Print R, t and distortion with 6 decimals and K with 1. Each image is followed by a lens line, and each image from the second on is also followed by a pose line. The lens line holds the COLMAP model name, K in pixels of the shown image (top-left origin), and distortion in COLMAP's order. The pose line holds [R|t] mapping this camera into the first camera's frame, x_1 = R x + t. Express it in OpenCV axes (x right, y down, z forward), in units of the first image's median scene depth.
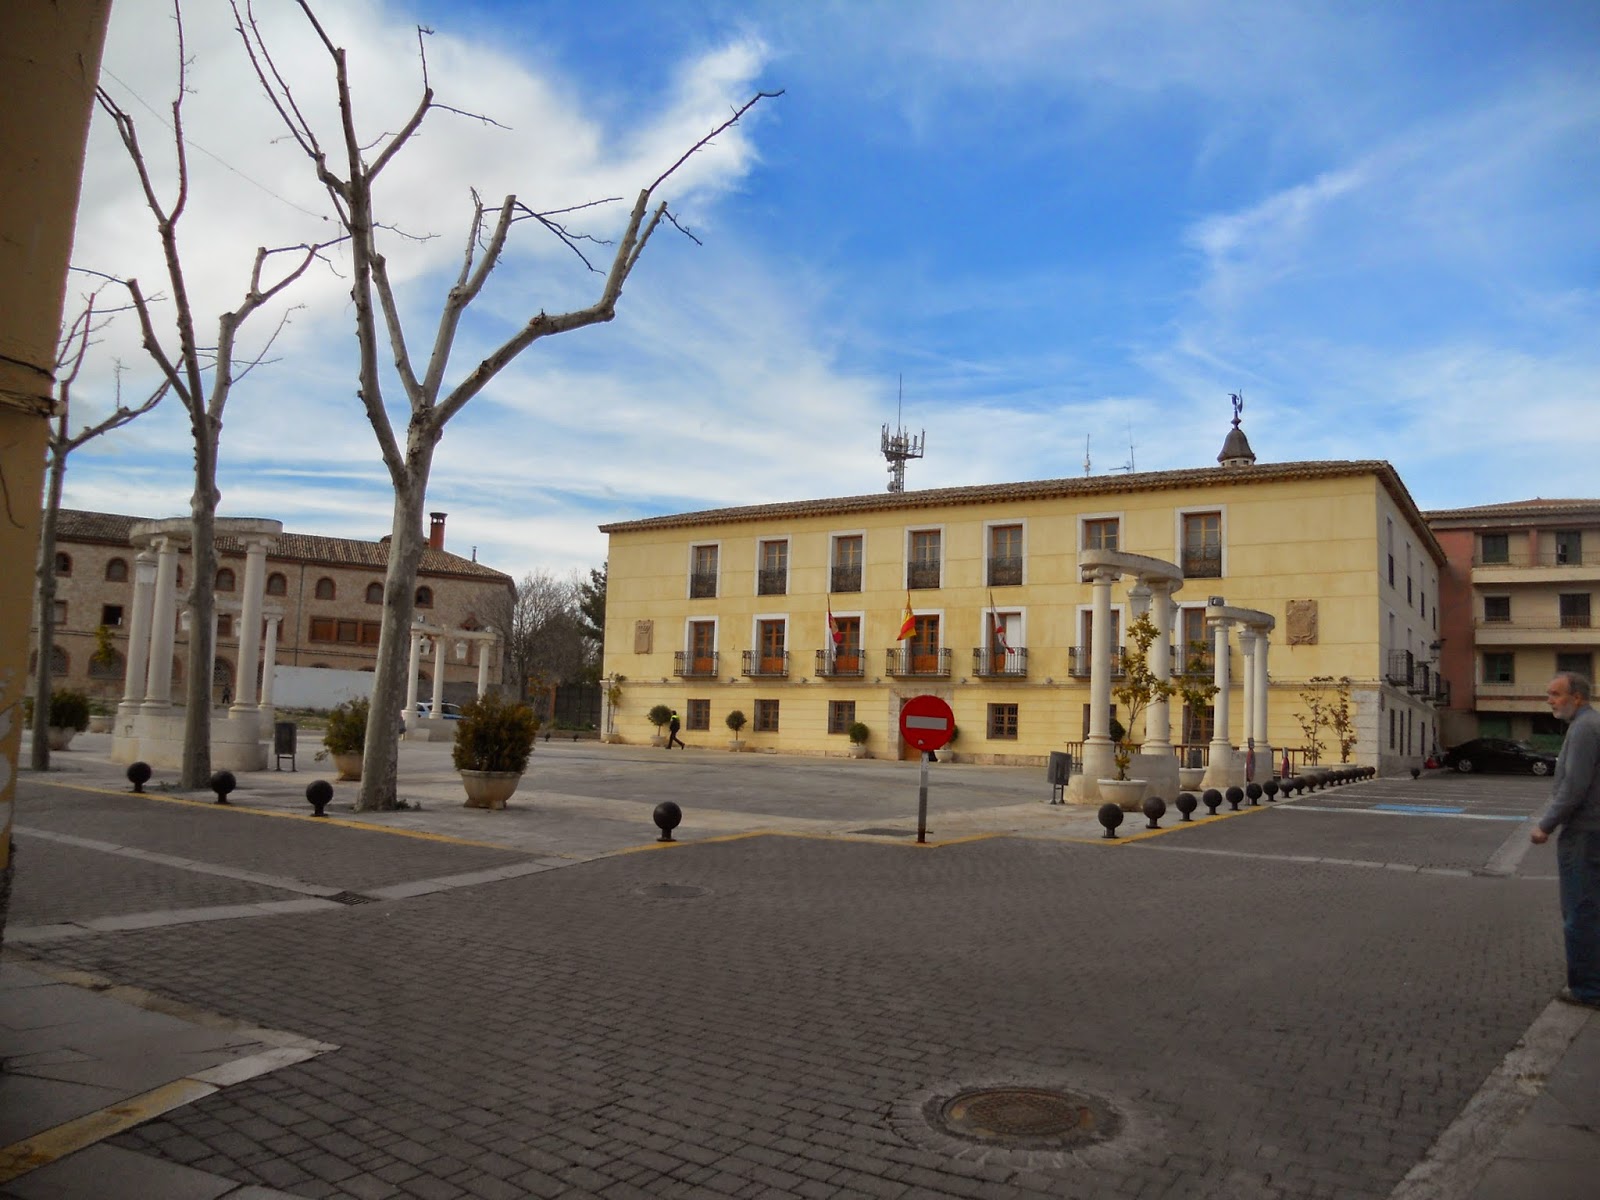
lens RADIAL K [[1221.3, 0, 800.0], [0, 1221.3, 600.0], [0, 0, 1]] dist [-0.037325, 0.004273]
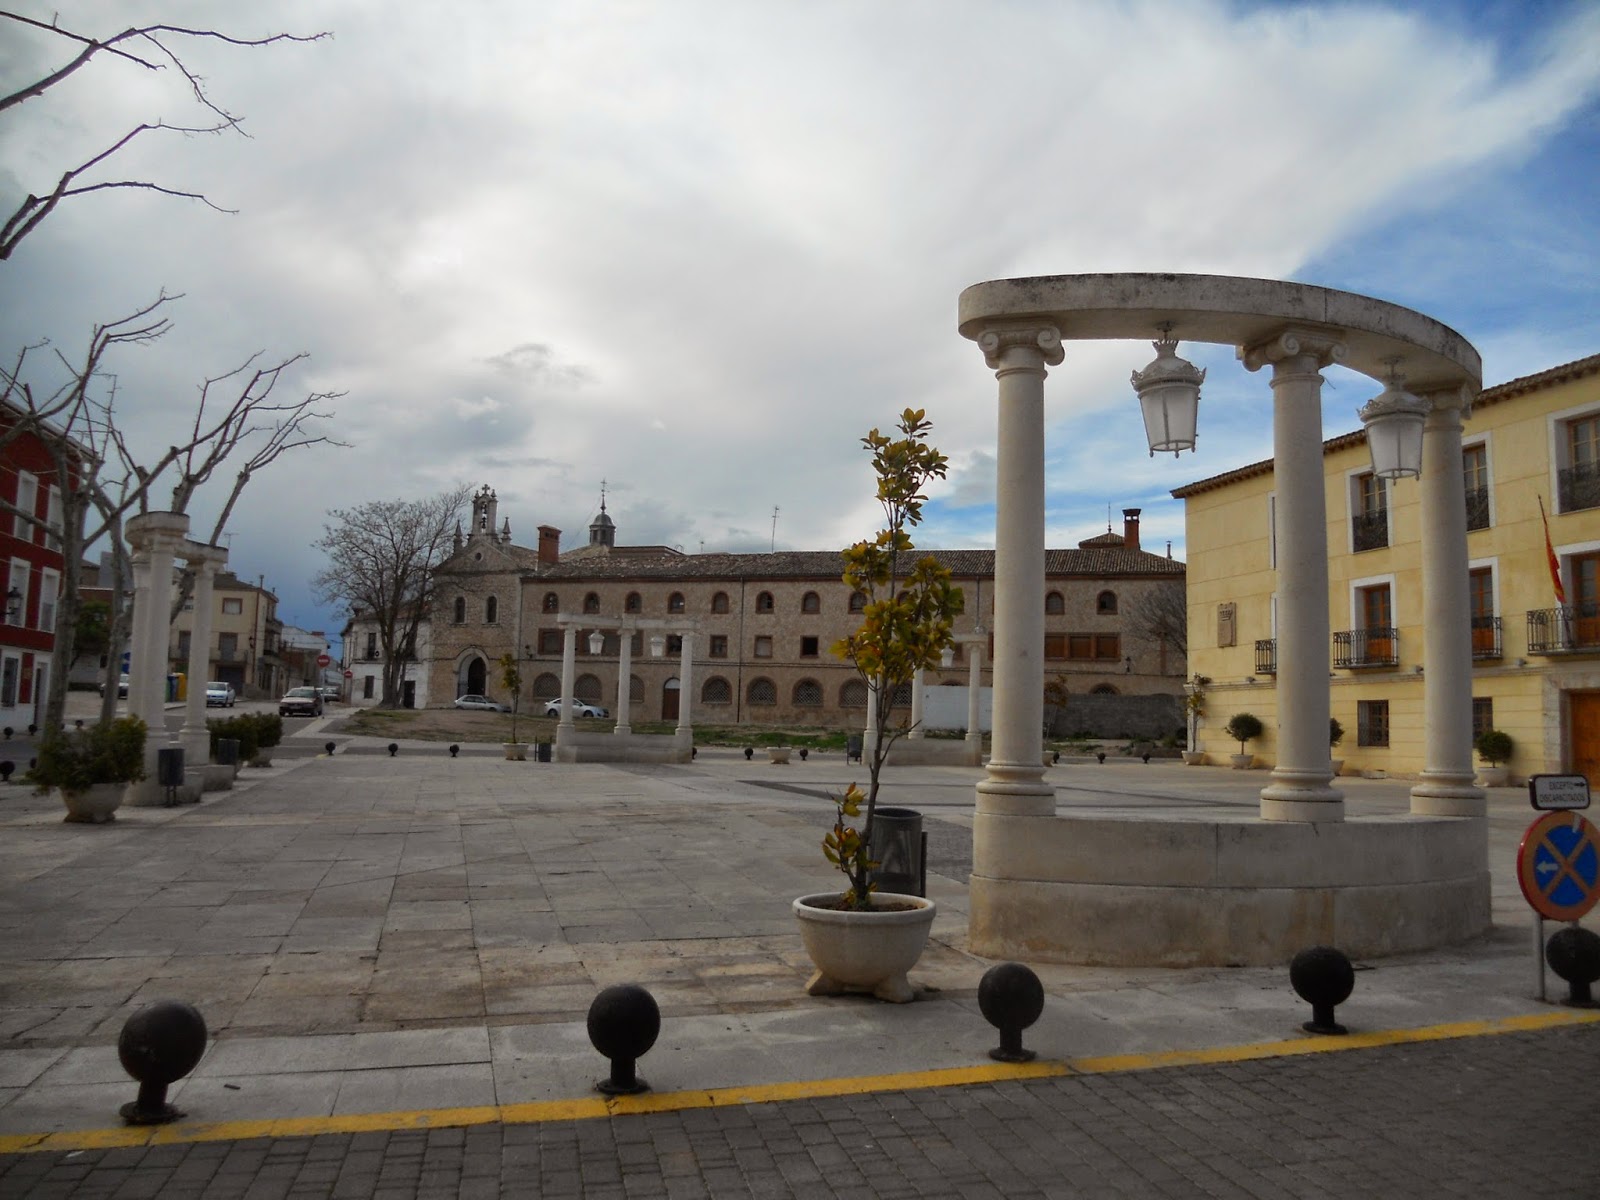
lens RADIAL K [[1221.3, 0, 800.0], [0, 1221.3, 600.0], [0, 0, 1]] dist [-0.037325, 0.004273]
pose [[0.757634, -0.092077, -0.646152, 0.166404], [0.083356, 0.995542, -0.044128, 0.026526], [0.647335, -0.020428, 0.761932, 0.252506]]
